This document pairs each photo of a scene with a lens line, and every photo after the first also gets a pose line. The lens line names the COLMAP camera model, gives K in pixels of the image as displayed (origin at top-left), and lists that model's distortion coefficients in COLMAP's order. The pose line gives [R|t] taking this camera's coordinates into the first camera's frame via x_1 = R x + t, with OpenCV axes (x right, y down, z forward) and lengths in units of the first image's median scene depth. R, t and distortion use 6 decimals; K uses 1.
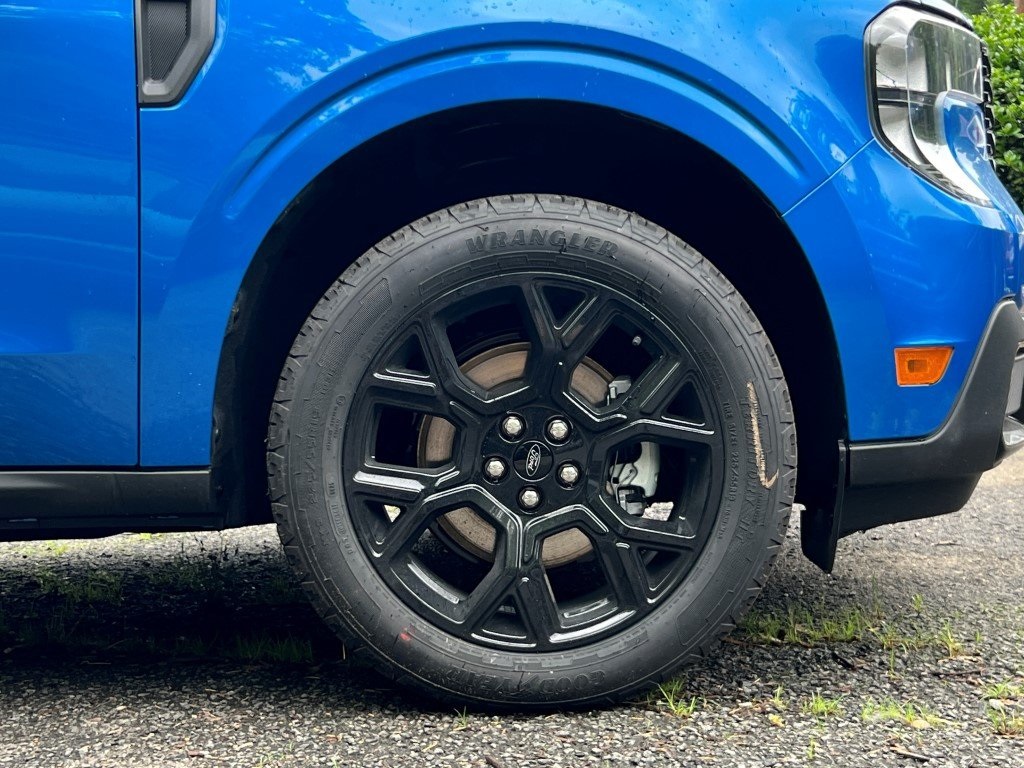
lens RADIAL K [[1686.7, 0, 512.1], [0, 1686.7, 382.6], [0, 0, 1]] dist [0.112641, 0.000000]
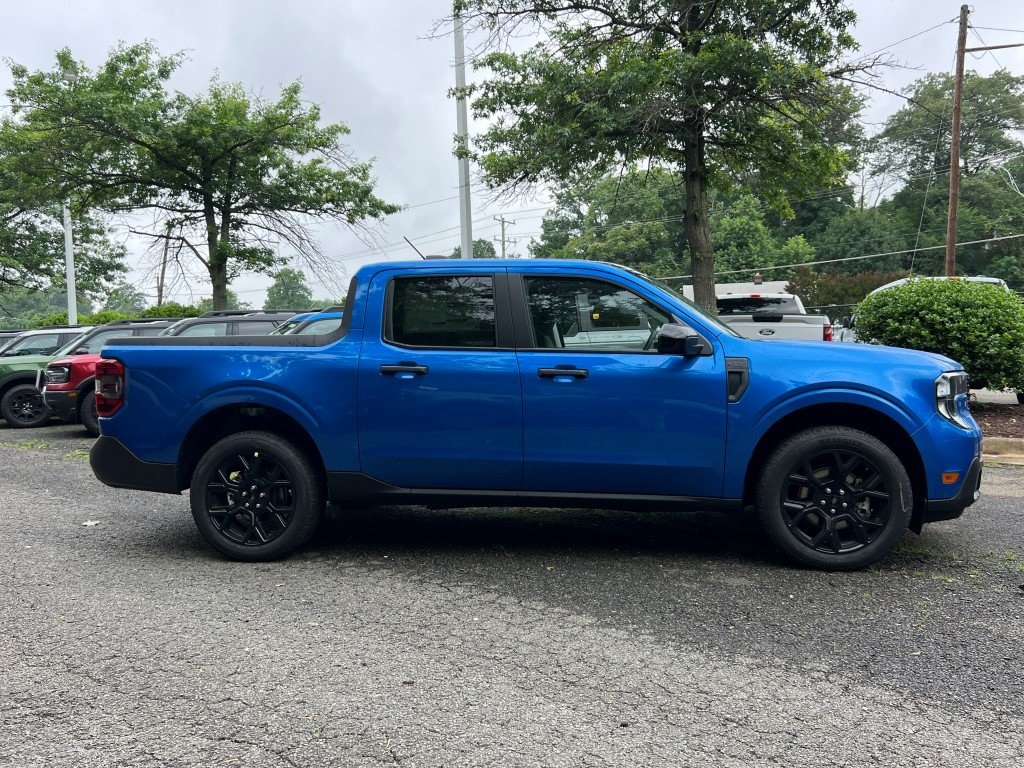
lens RADIAL K [[839.0, 0, 511.4], [0, 839.0, 387.0], [0, 0, 1]] dist [-0.002426, 0.002226]
pose [[0.983222, 0.021005, -0.181201, -0.343699], [-0.022210, 0.999743, -0.004626, -0.171726], [0.181057, 0.008573, 0.983435, -0.876197]]
